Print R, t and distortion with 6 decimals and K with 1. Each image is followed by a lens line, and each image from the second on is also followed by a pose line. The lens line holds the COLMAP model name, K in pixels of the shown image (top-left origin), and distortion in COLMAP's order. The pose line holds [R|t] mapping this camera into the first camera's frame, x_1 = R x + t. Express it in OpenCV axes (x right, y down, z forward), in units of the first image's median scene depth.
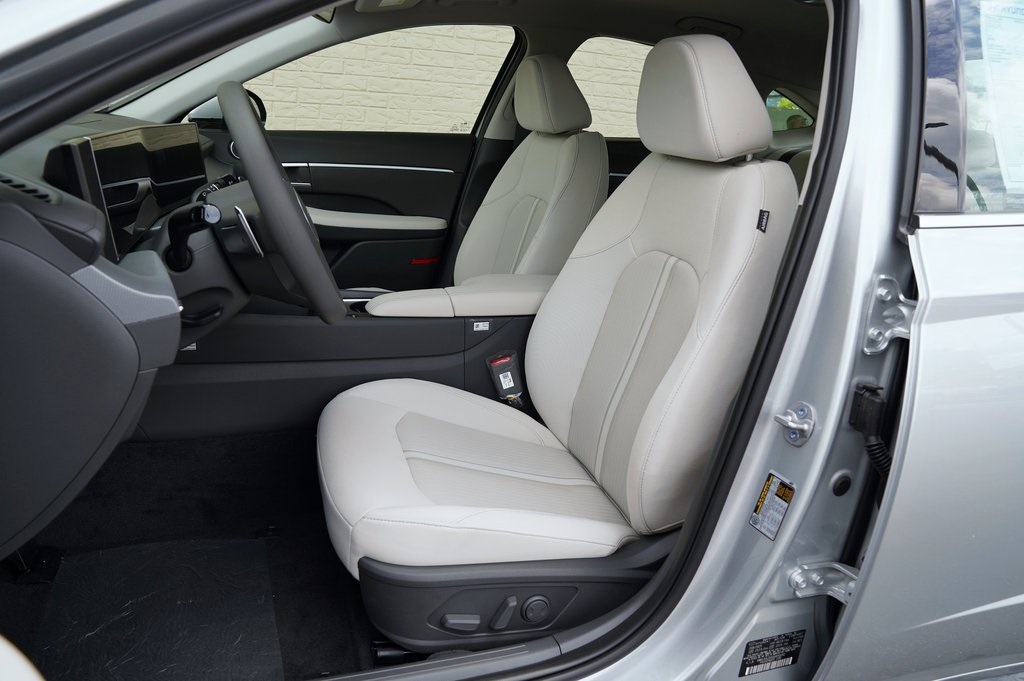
lens RADIAL K [[711.2, 0, 514.4], [0, 711.2, 340.4], [0, 0, 1]] dist [-0.125197, 0.076317]
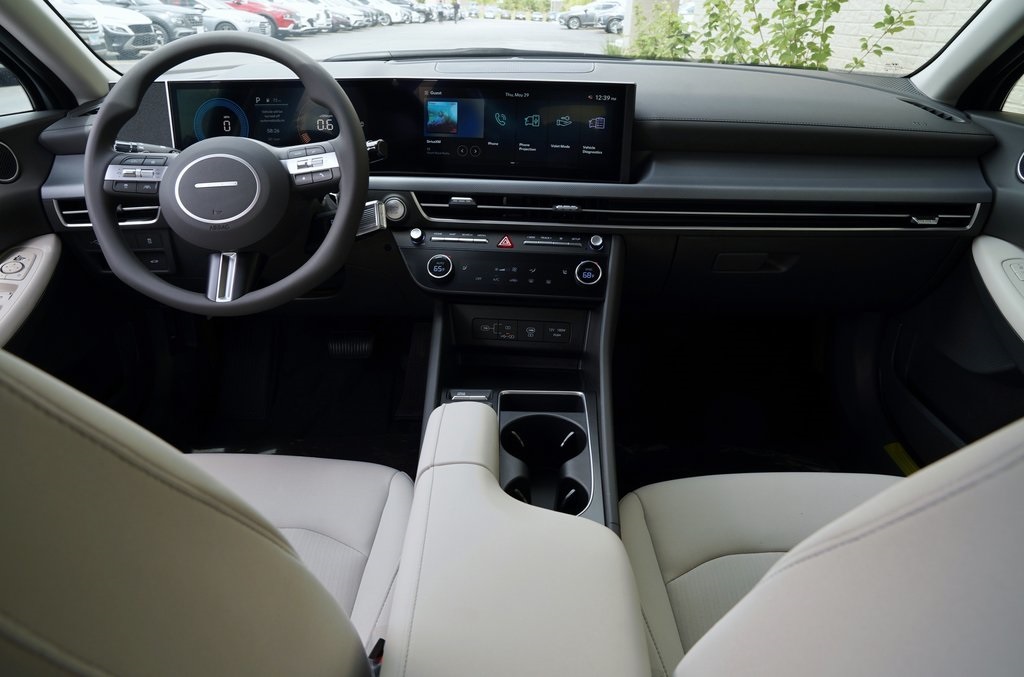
lens RADIAL K [[711.2, 0, 510.9], [0, 711.2, 338.6], [0, 0, 1]] dist [-0.125197, 0.076317]
pose [[-0.332195, 0.331545, -0.883020, 0.266369], [-0.318051, 0.841981, 0.435788, -0.340445], [0.887970, 0.425612, -0.174253, 1.045557]]
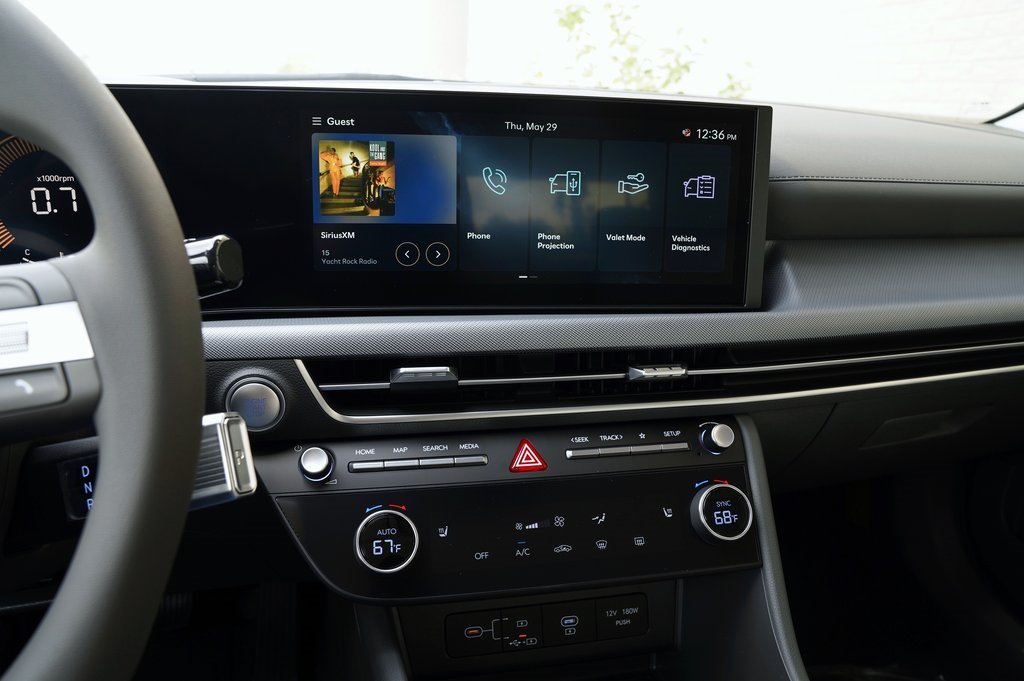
lens RADIAL K [[711.2, 0, 512.2], [0, 711.2, 340.0], [0, 0, 1]] dist [-0.125197, 0.076317]
pose [[-0.035661, 0.250060, -0.967573, -0.092569], [-0.340016, 0.907392, 0.247039, -0.234944], [0.939743, 0.337800, 0.052666, 0.841725]]
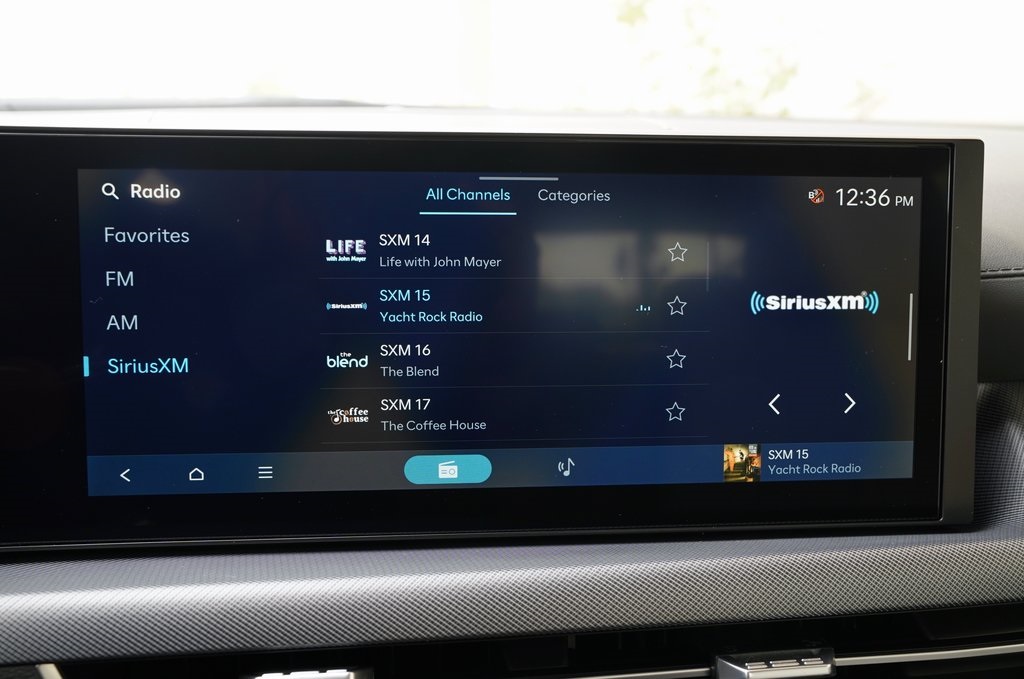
lens RADIAL K [[964.8, 0, 512.4], [0, 964.8, 333.5], [0, 0, 1]] dist [-0.010776, 0.000000]
pose [[-0.083521, 0.137417, -0.986986, -0.185557], [-0.322243, 0.933507, 0.157240, -0.250665], [0.942965, 0.331182, -0.033686, 0.850858]]
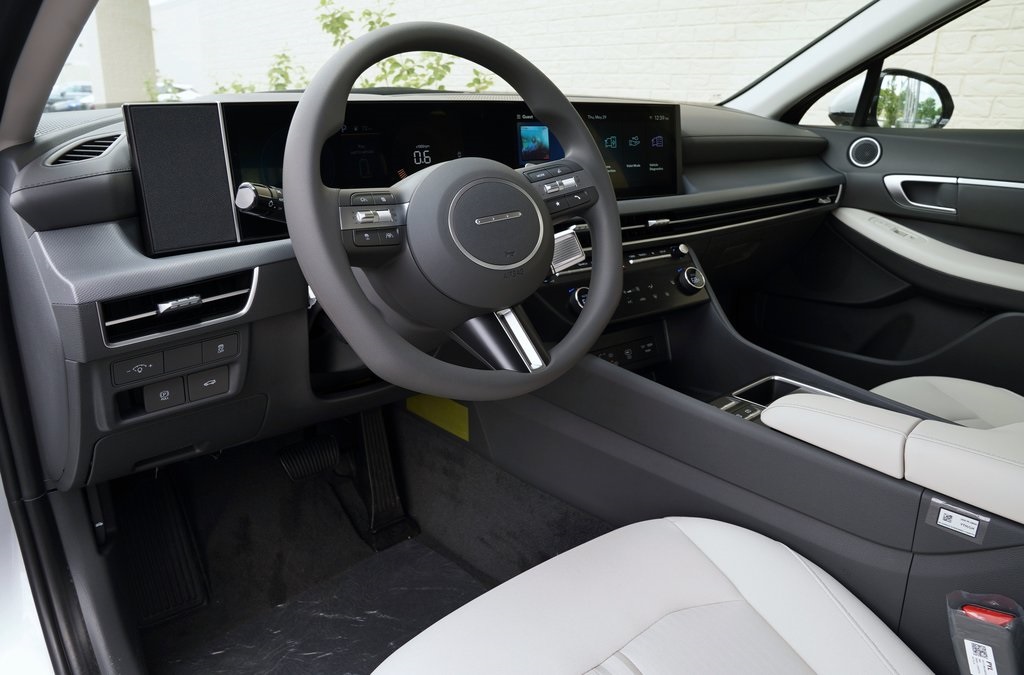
lens RADIAL K [[711.2, 0, 513.2], [0, 711.2, 338.0], [0, 0, 1]] dist [-0.125197, 0.076317]
pose [[0.381761, 0.230585, -0.895036, 0.206693], [-0.265553, 0.954914, 0.132744, -0.113611], [0.885291, 0.187002, 0.425781, 0.520445]]
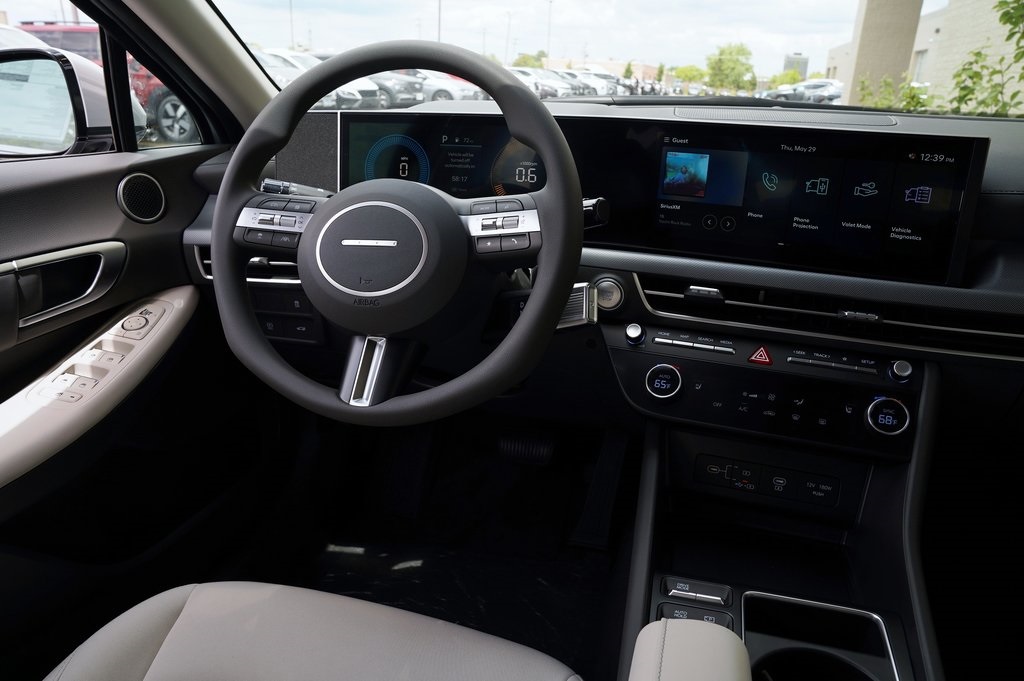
lens RADIAL K [[711.2, 0, 509.9], [0, 711.2, 344.2], [0, 0, 1]] dist [-0.125197, 0.076317]
pose [[-0.571974, 0.207449, -0.793606, 0.099504], [-0.303559, 0.845271, 0.439738, -0.280549], [0.762035, 0.492425, -0.420500, 0.946787]]
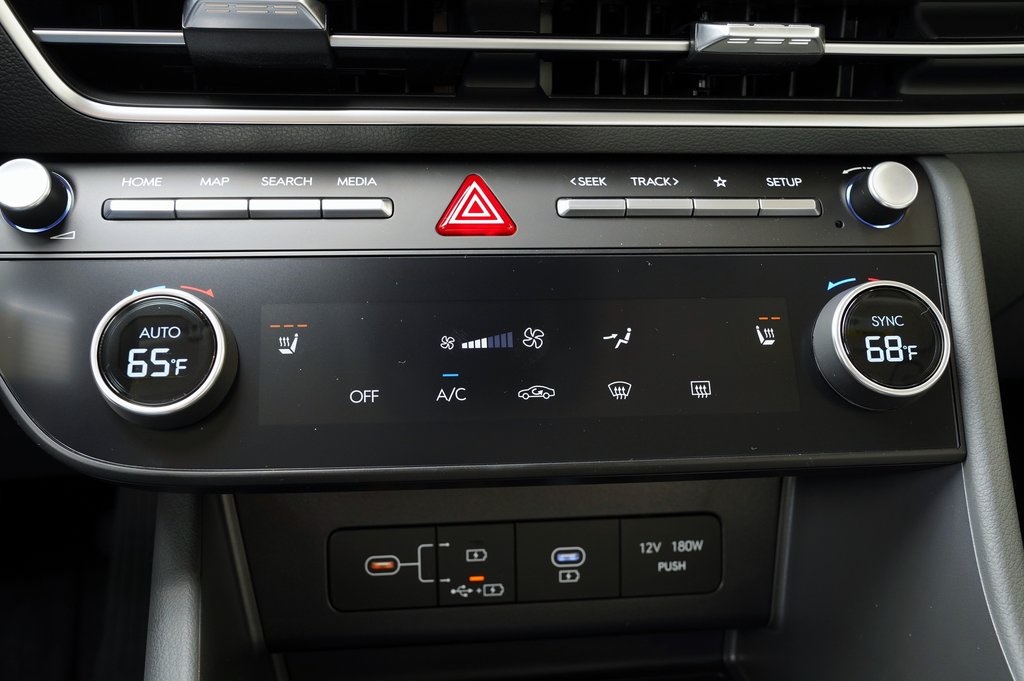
lens RADIAL K [[964.8, 0, 508.3], [0, 964.8, 338.2], [0, 0, 1]] dist [-0.010776, 0.000000]
pose [[-0.118792, 0.359728, -0.925464, -0.178520], [-0.344178, 0.859359, 0.378212, -0.172000], [0.931359, 0.363453, 0.021726, 0.892387]]
